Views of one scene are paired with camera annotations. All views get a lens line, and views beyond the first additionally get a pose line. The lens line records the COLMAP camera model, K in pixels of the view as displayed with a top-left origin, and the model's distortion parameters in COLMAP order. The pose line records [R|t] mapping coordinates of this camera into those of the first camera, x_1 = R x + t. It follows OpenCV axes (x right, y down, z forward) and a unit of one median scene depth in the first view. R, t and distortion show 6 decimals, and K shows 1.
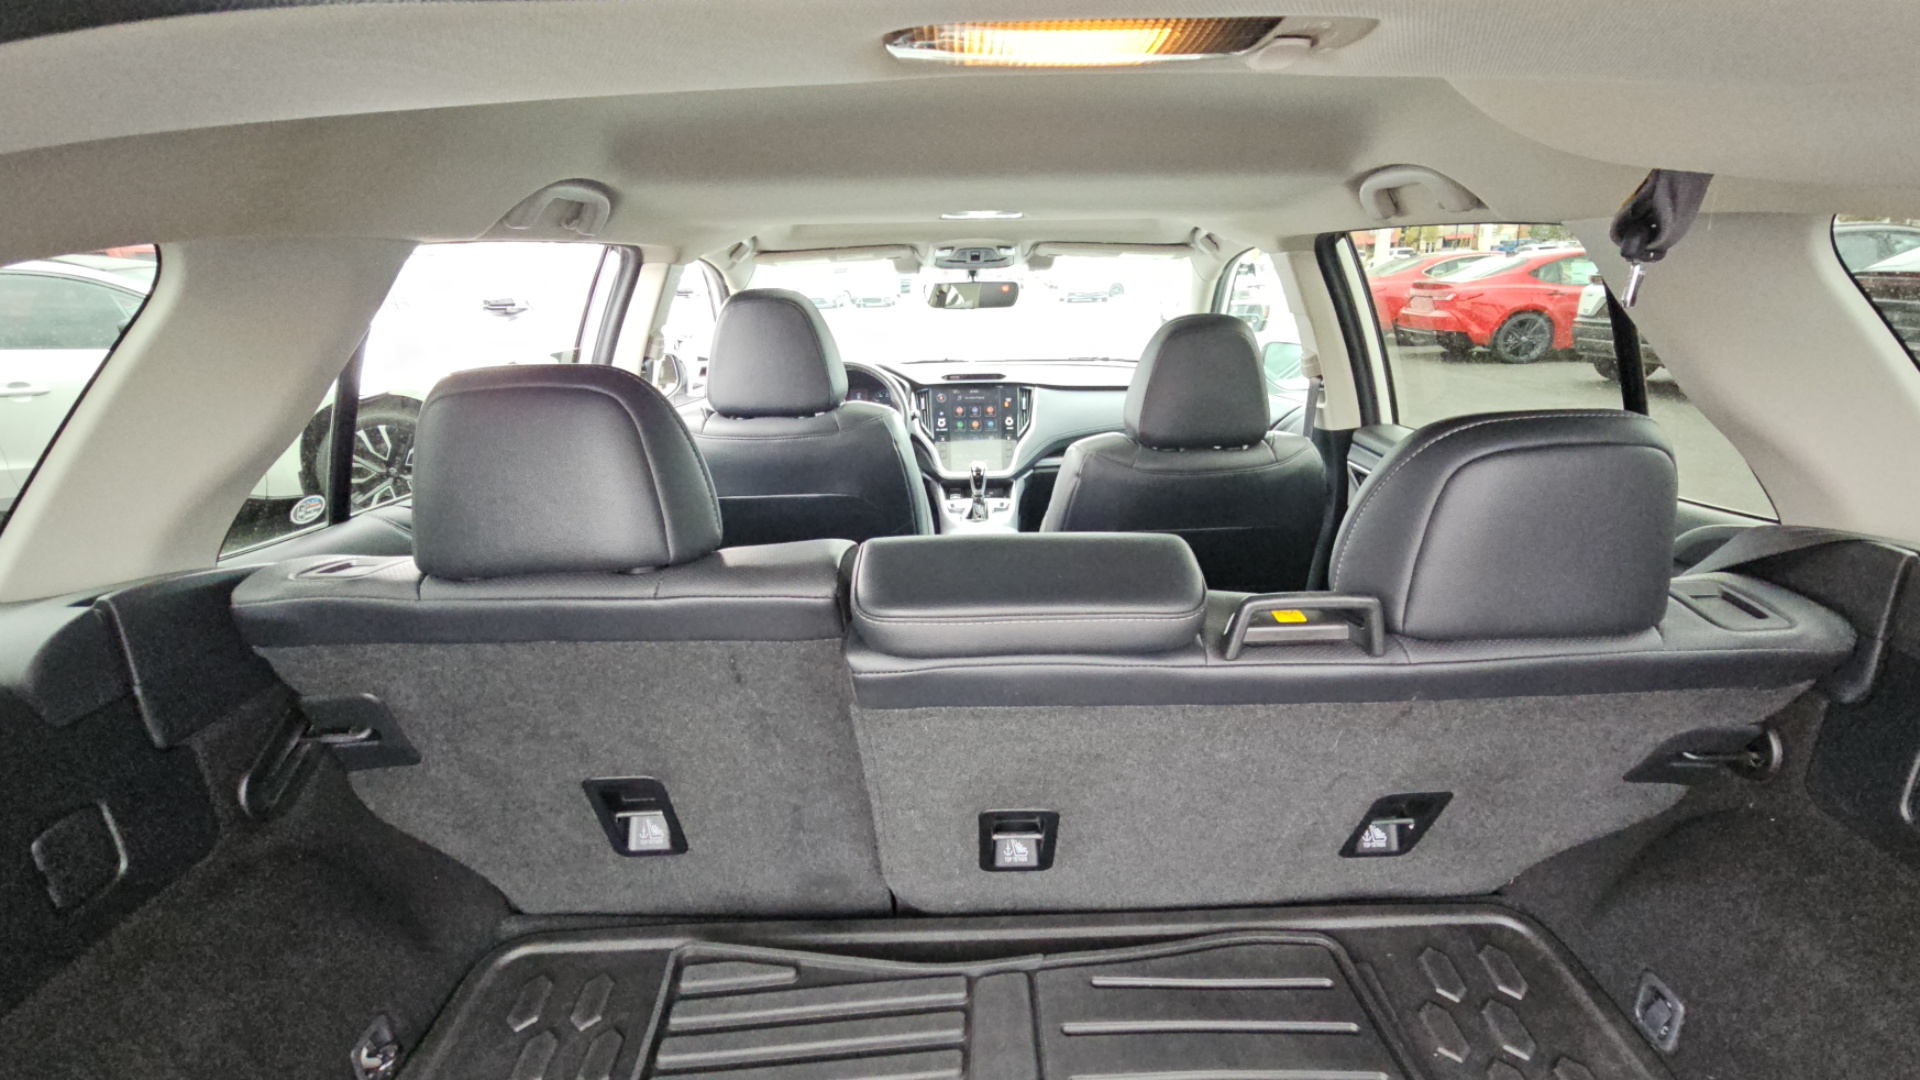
lens RADIAL K [[855.8, 0, 970.5], [0, 855.8, 549.9], [0, 0, 1]] dist [0.010231, -0.007274]
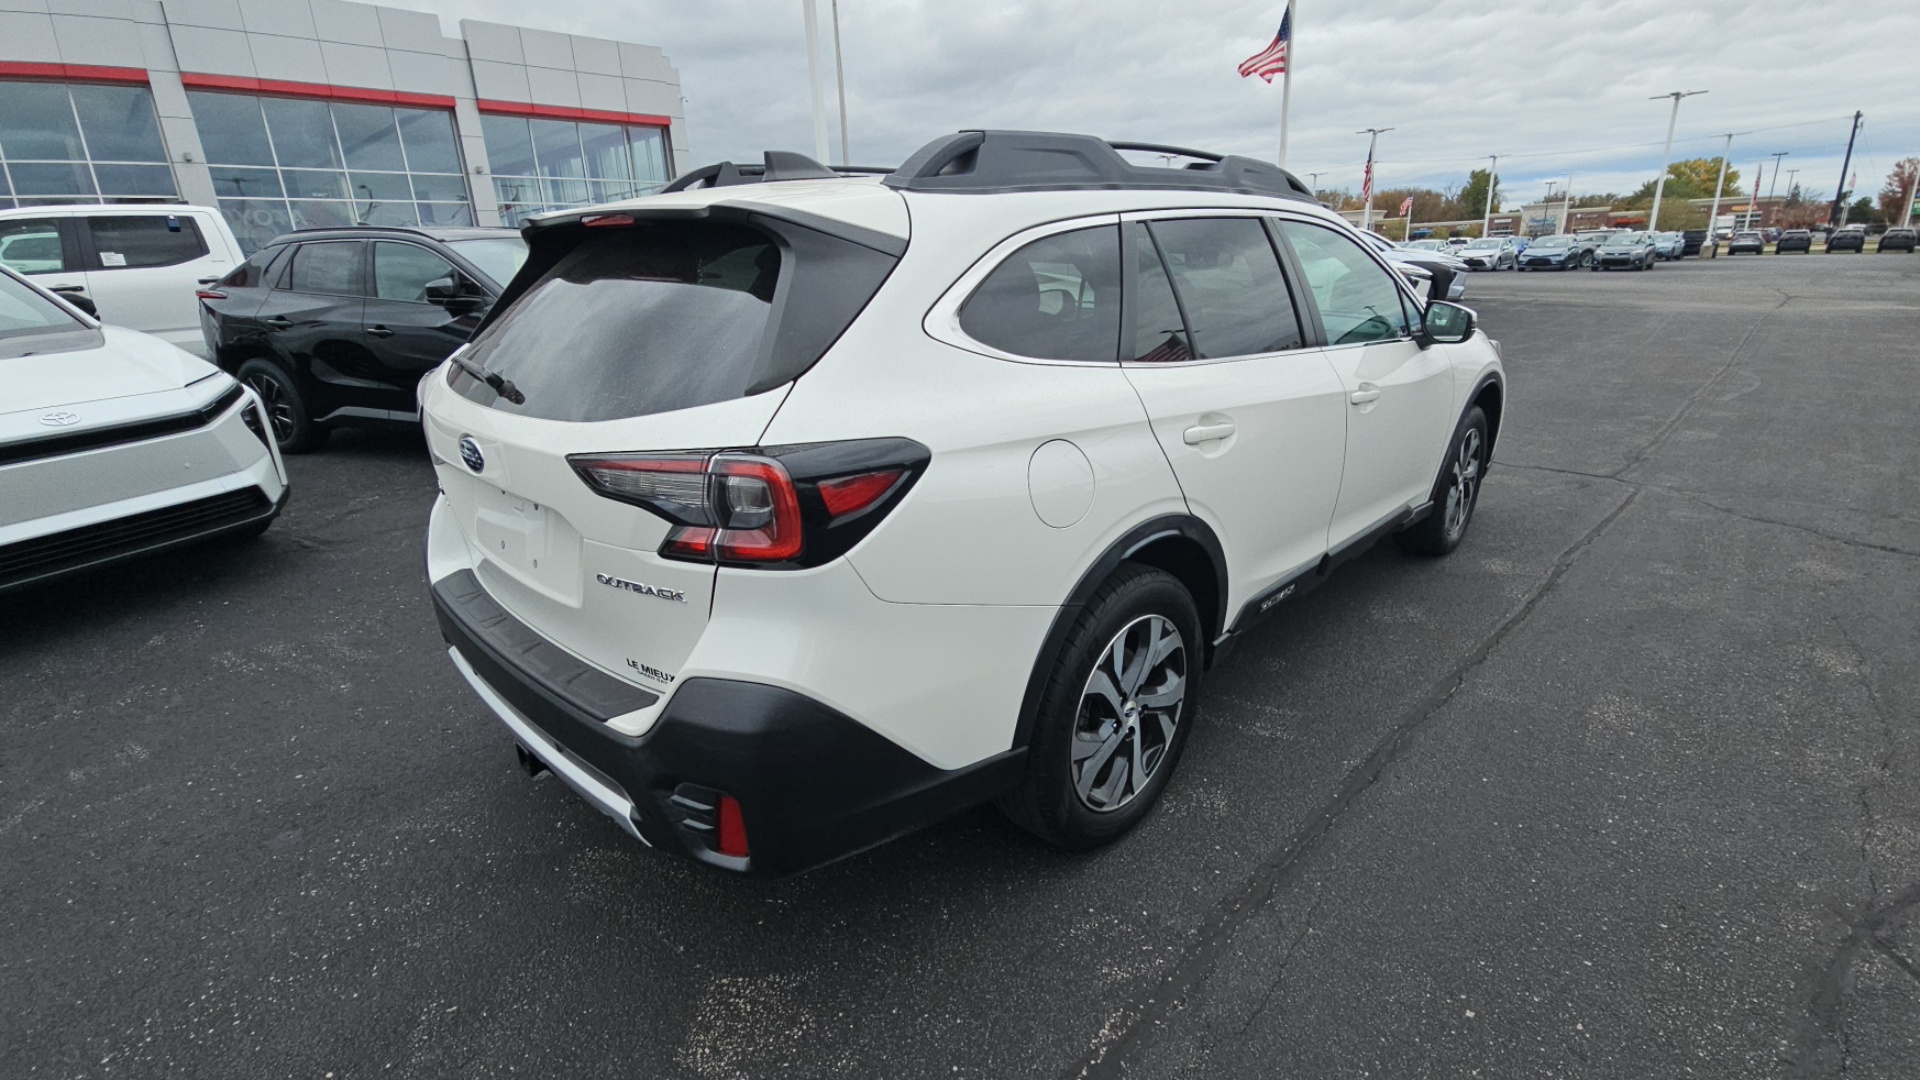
lens RADIAL K [[855.8, 0, 976.4], [0, 855.8, 537.5], [0, 0, 1]] dist [0.010231, -0.007274]
pose [[0.716169, 0.236775, -0.656536, 0.391780], [-0.213957, 0.969884, 0.116390, 0.044011], [0.664322, 0.057115, 0.745261, -0.188028]]
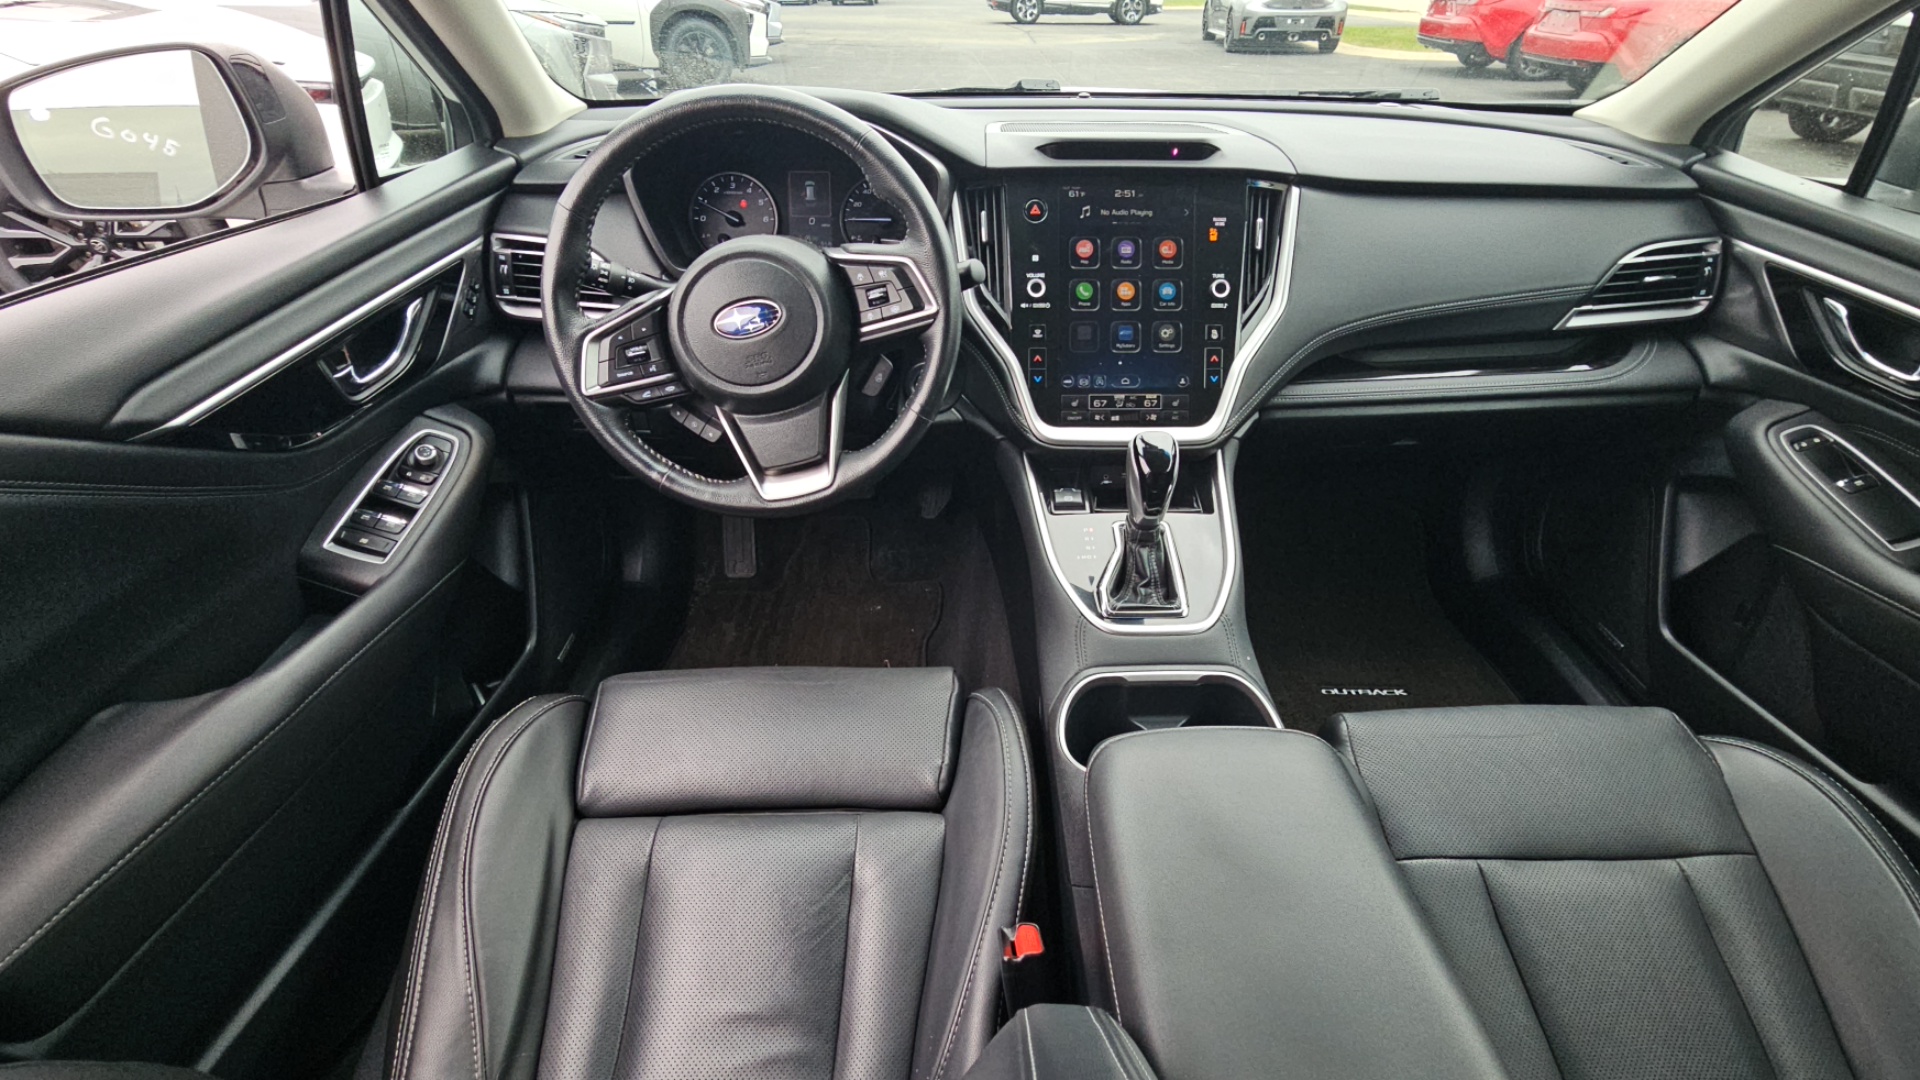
lens RADIAL K [[855.8, 0, 975.3], [0, 855.8, 541.8], [0, 0, 1]] dist [0.010231, -0.007274]
pose [[0.999417, 0.023846, 0.024440, -0.033487], [-0.029625, 0.961450, 0.273379, -0.072713], [-0.016979, -0.273943, 0.961596, 0.317118]]
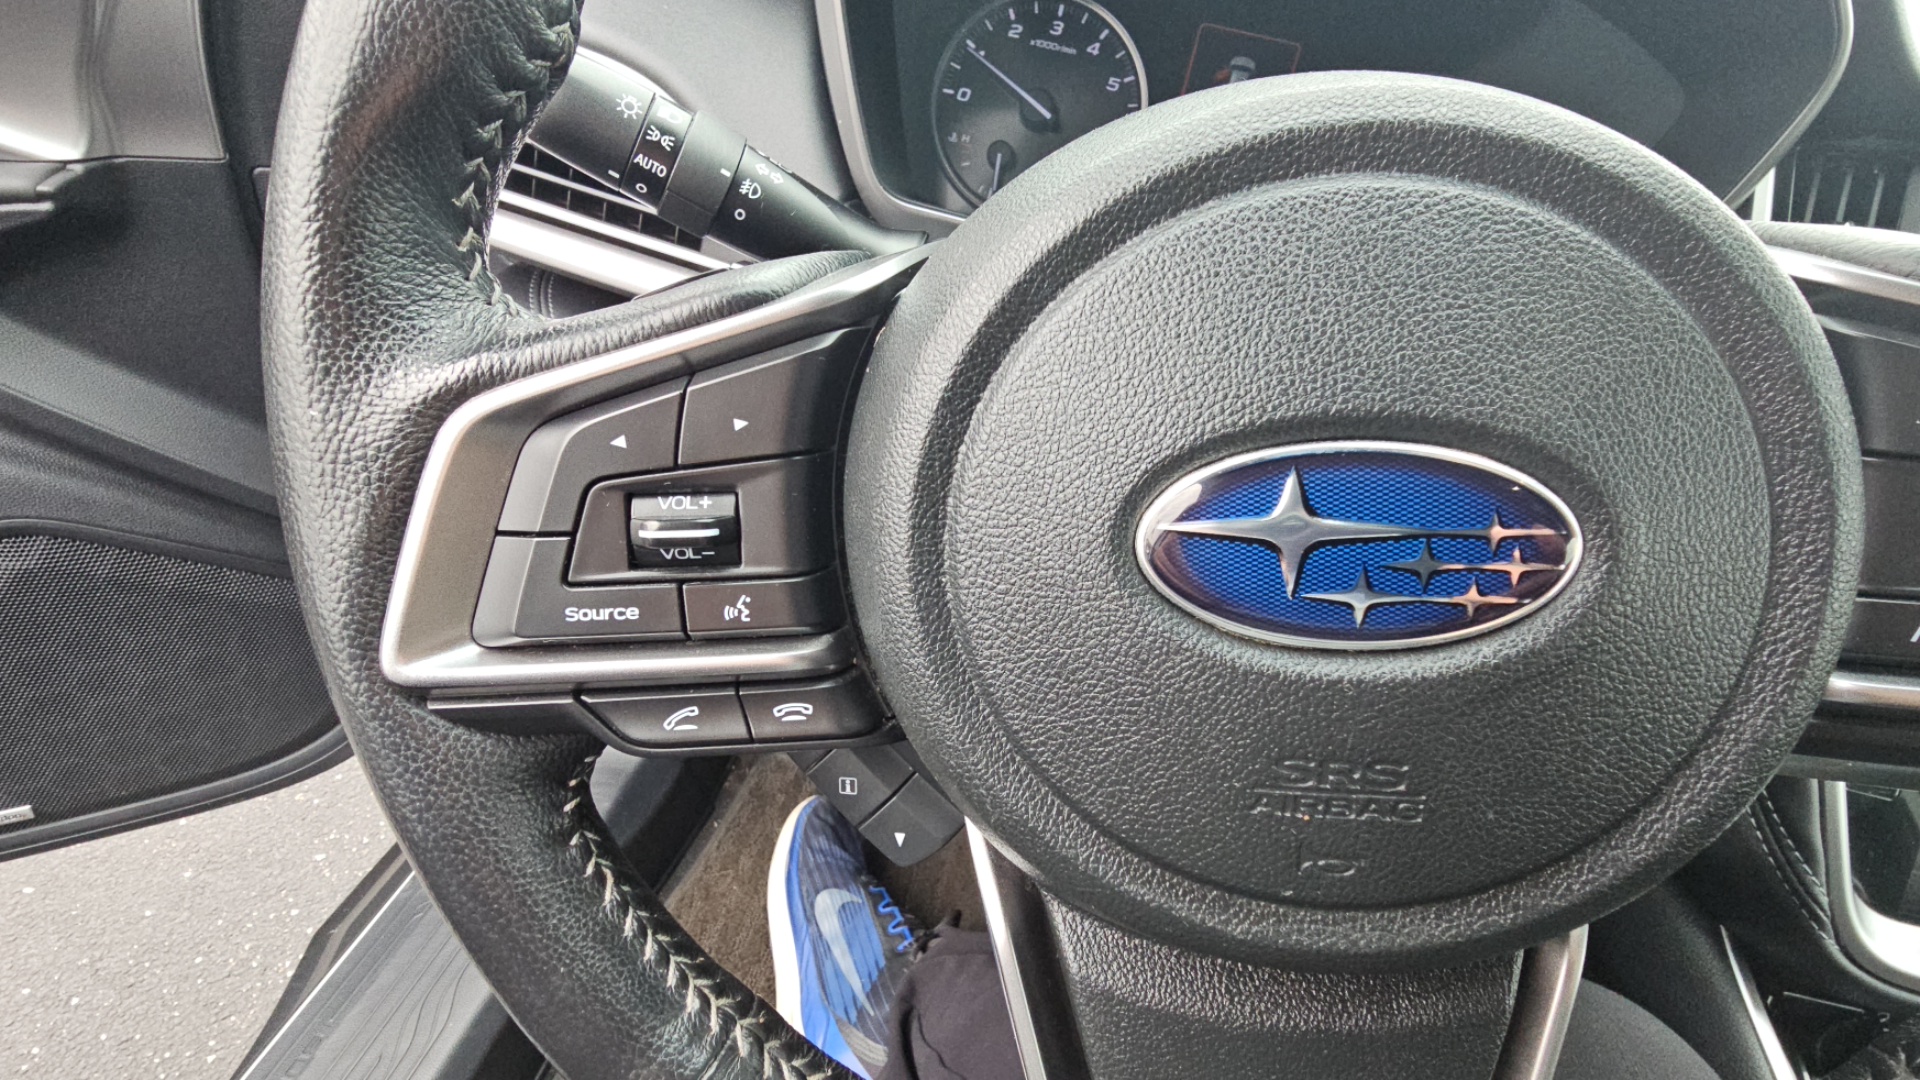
lens RADIAL K [[855.8, 0, 975.2], [0, 855.8, 543.2], [0, 0, 1]] dist [0.010231, -0.007274]
pose [[0.963228, 0.264164, -0.049078, -0.079106], [-0.240141, 0.928347, 0.283733, -0.072423], [0.120514, -0.261514, 0.957647, 0.446308]]
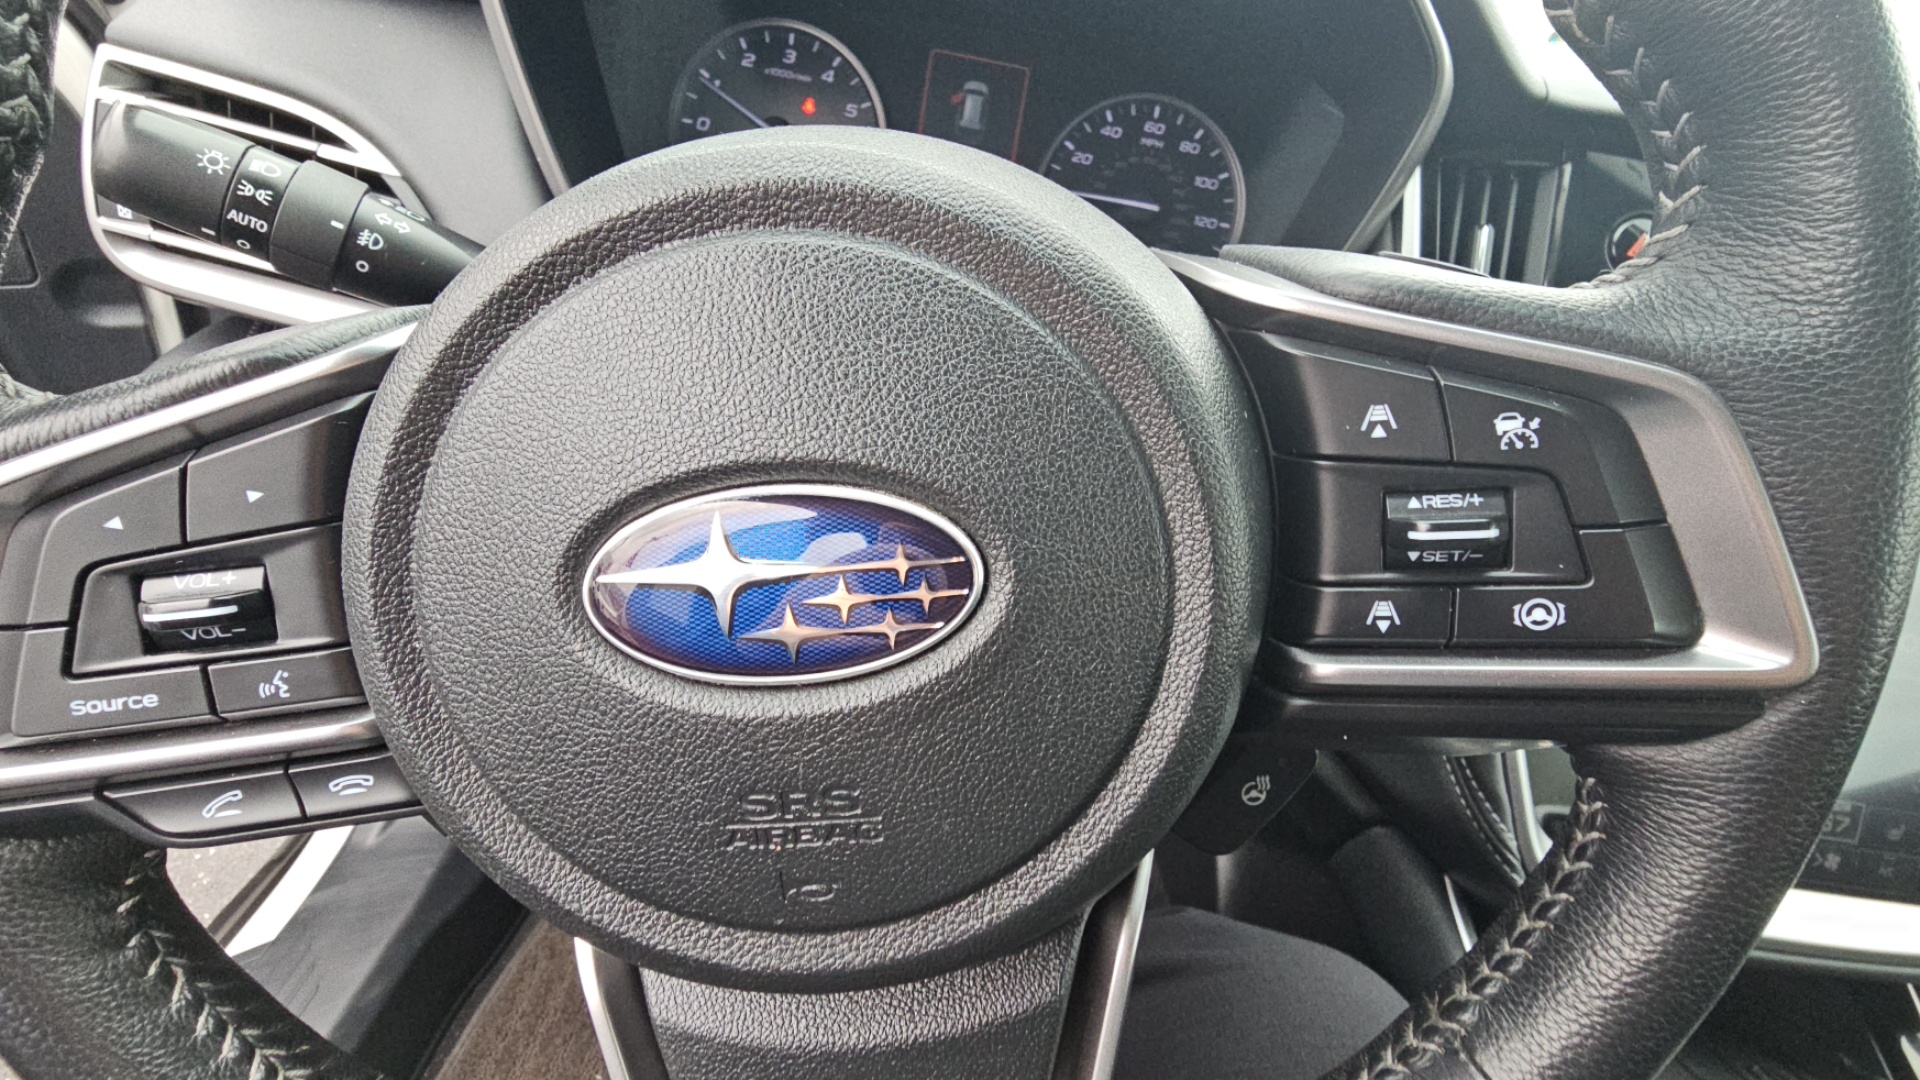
lens RADIAL K [[855.8, 0, 971.5], [0, 855.8, 544.1], [0, 0, 1]] dist [0.010231, -0.007274]
pose [[0.980498, 0.191188, 0.045512, -0.066130], [-0.196463, 0.947434, 0.252529, -0.076585], [0.005161, -0.256546, 0.966518, 0.446723]]
